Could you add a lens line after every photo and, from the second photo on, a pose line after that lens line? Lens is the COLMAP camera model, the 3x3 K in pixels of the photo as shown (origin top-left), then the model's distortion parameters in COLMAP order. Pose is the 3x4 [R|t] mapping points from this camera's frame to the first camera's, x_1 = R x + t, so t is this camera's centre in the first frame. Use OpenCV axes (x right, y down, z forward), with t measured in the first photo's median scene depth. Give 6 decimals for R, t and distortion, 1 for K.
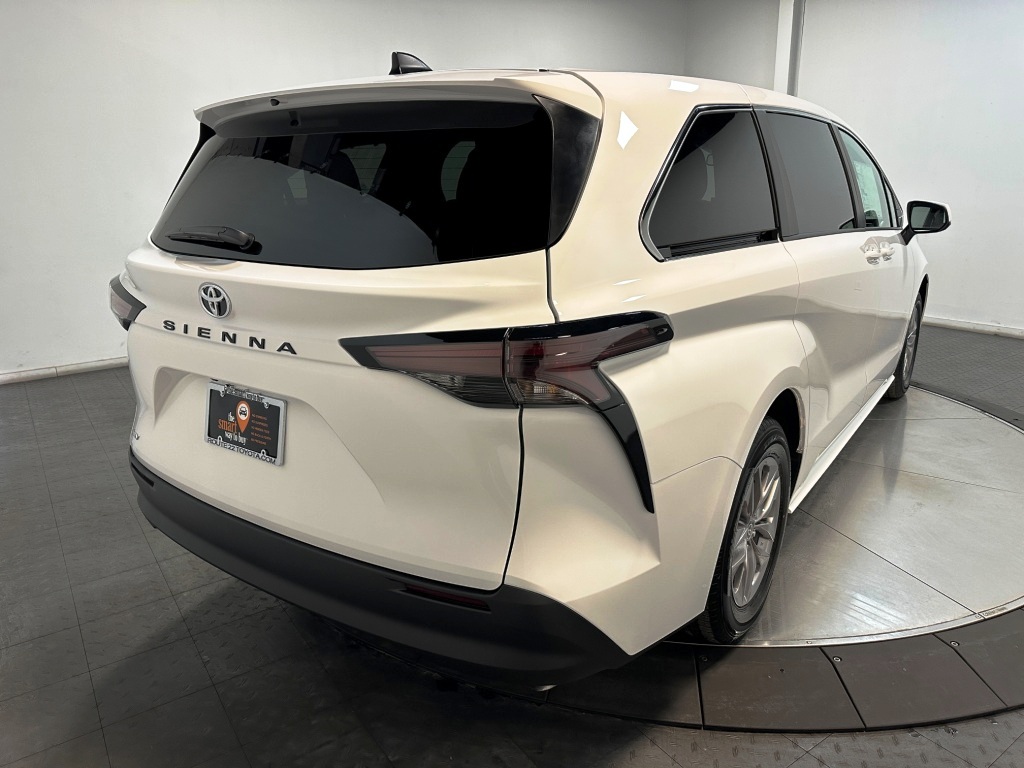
lens RADIAL K [[712.1, 0, 512.0], [0, 712.1, 384.0], [0, 0, 1]] dist [-0.002153, -0.134540]
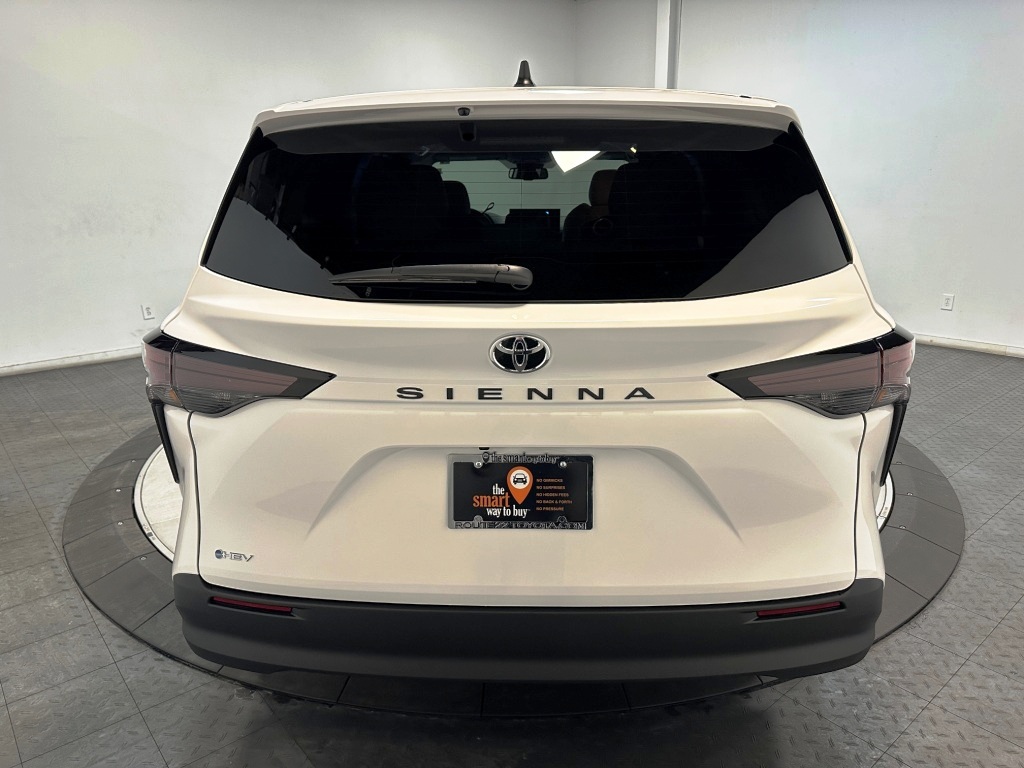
lens RADIAL K [[715.8, 0, 512.0], [0, 715.8, 384.0], [0, 0, 1]] dist [0.092462, -0.136012]
pose [[0.846765, -0.146691, 0.511342, -0.837101], [0.153541, 0.987714, 0.029092, -0.103906], [-0.509327, 0.053878, 0.858885, 0.267975]]
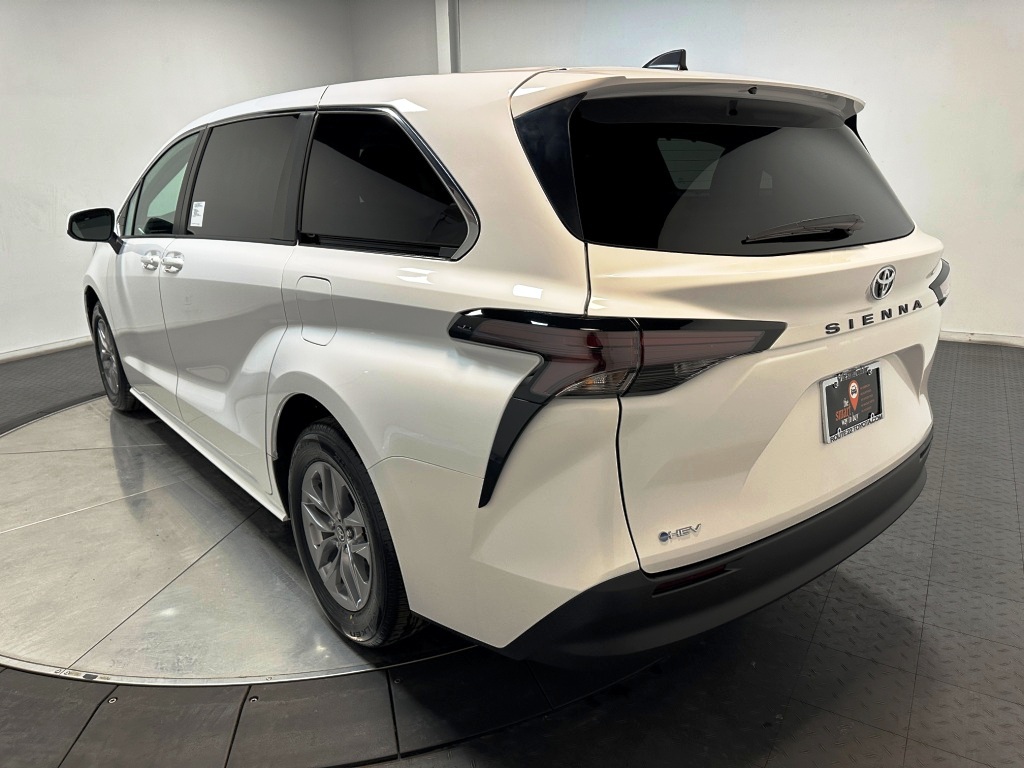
lens RADIAL K [[725.1, 0, 515.5], [0, 725.1, 374.4], [0, 0, 1]] dist [0.151860, -0.403871]
pose [[0.287387, -0.249721, 0.924688, -1.570658], [0.281893, 0.944708, 0.167517, -0.316491], [-0.915393, 0.212521, 0.341891, 1.116997]]
